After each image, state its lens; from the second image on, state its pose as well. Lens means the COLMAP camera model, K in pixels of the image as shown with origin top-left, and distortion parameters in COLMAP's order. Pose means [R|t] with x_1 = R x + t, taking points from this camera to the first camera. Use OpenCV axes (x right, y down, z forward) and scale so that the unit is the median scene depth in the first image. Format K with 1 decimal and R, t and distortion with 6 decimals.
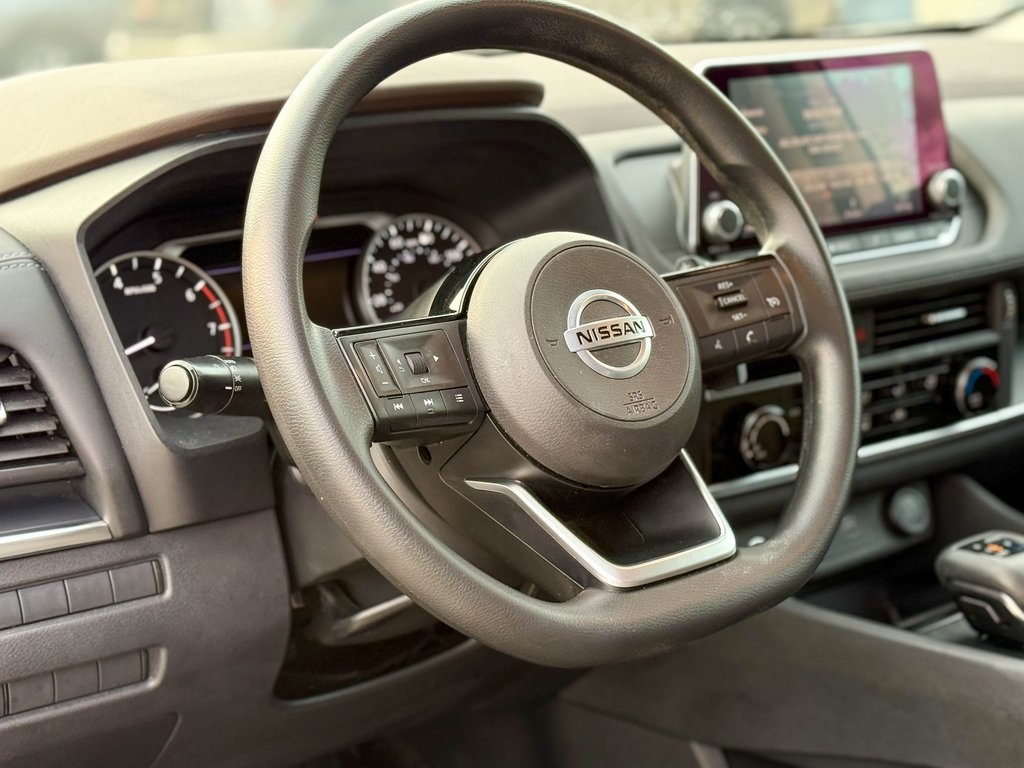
lens RADIAL K [[1786.0, 0, 512.0], [0, 1786.0, 384.0], [0, 0, 1]] dist [0.091741, 0.098384]
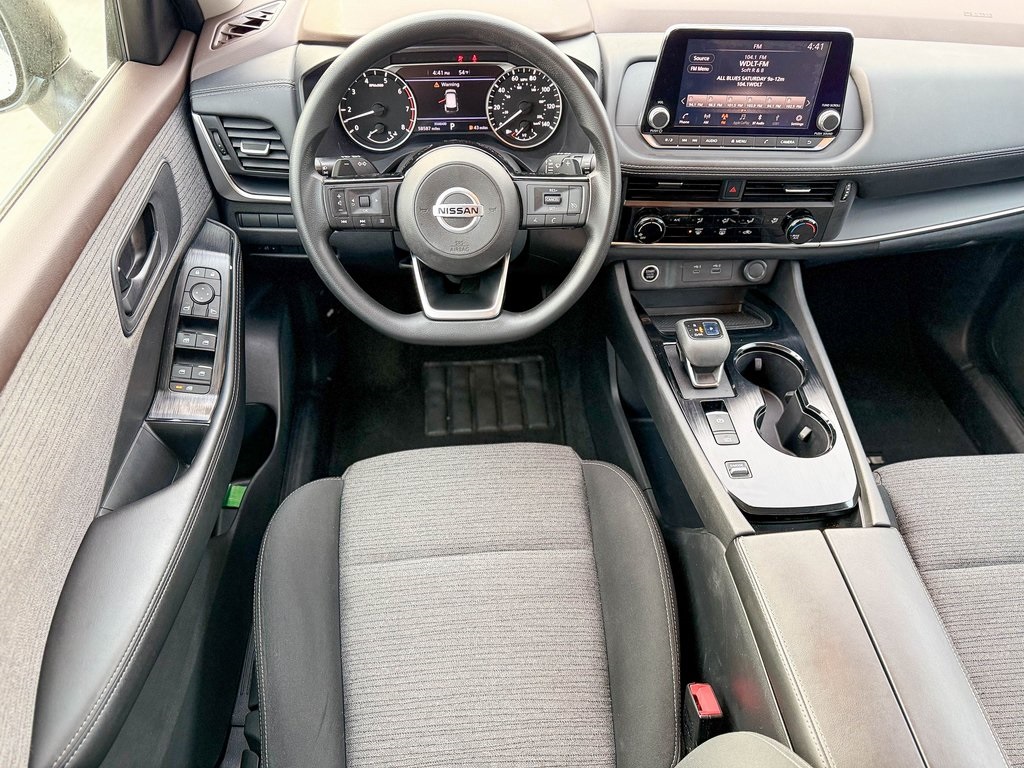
lens RADIAL K [[731.4, 0, 512.0], [0, 731.4, 384.0], [0, 0, 1]] dist [0.056725, -0.094725]
pose [[0.818110, 0.450113, -0.357903, 0.402893], [-0.172450, 0.785758, 0.594008, -0.311289], [0.548595, -0.424244, 0.720458, 0.234777]]
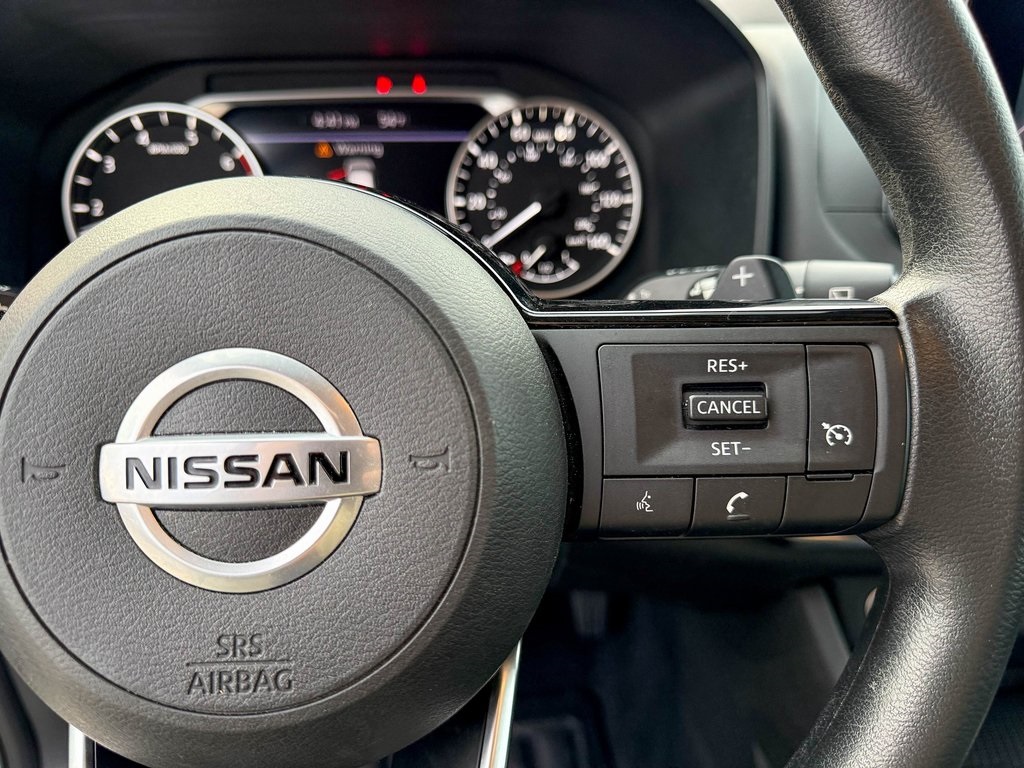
lens RADIAL K [[749.6, 0, 515.7], [0, 749.6, 406.5], [0, 0, 1]] dist [0.024643, -0.097790]
pose [[0.826852, 0.319866, -0.462603, 0.137433], [-0.162016, 0.923123, 0.348705, -0.084204], [0.538579, -0.213379, 0.815109, 0.695183]]
